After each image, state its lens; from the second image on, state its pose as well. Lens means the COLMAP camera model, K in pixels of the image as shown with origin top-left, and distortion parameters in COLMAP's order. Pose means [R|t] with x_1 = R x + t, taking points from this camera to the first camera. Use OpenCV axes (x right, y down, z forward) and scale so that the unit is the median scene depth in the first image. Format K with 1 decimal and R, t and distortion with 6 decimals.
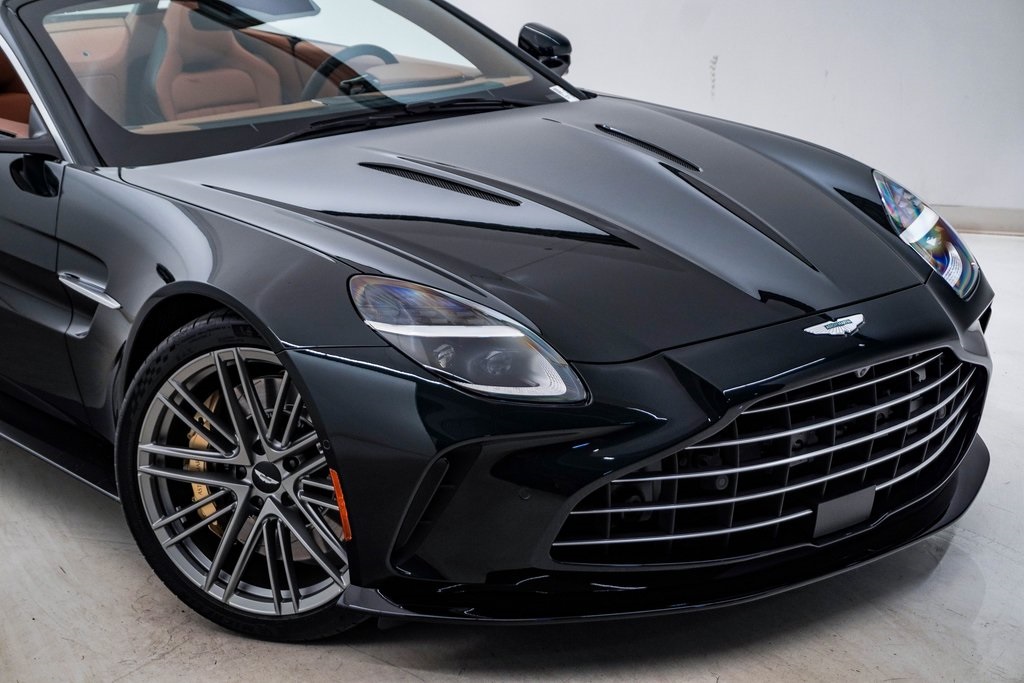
lens RADIAL K [[2185.1, 0, 513.3], [0, 2185.1, 339.6], [0, 0, 1]] dist [-0.008032, 0.000000]
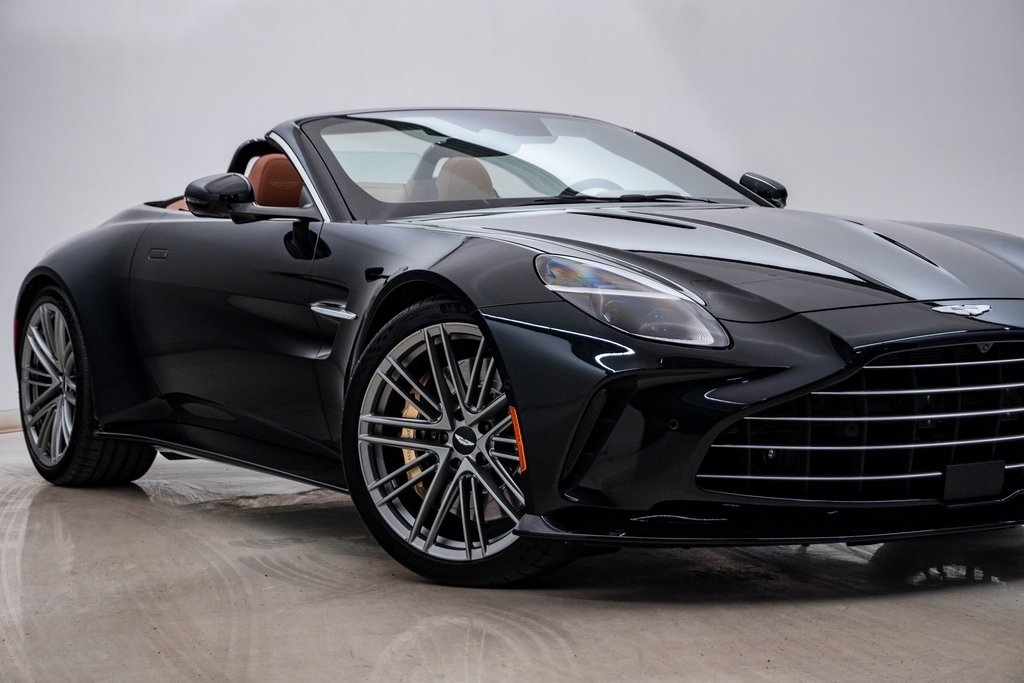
lens RADIAL K [[2150.4, 0, 511.0], [0, 2150.4, 343.5], [0, 0, 1]] dist [0.035873, 0.000000]
pose [[0.985932, 0.010441, -0.166822, 0.101408], [-0.044312, 0.978663, -0.200636, 0.240626], [0.161167, 0.205205, 0.965358, -0.109517]]
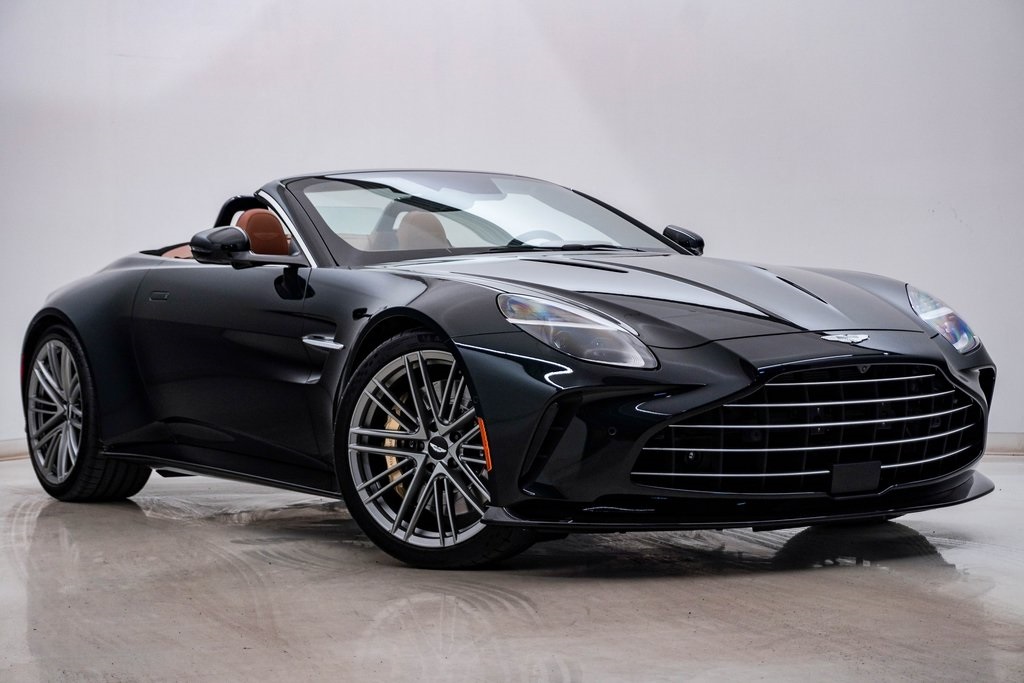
lens RADIAL K [[2185.1, 0, 516.6], [0, 2185.1, 341.0], [0, 0, 1]] dist [-0.008032, 0.000000]
pose [[0.991895, 0.004894, -0.126967, 0.114142], [-0.033781, 0.973452, -0.226383, 0.311123], [0.122489, 0.228837, 0.965728, -0.360304]]
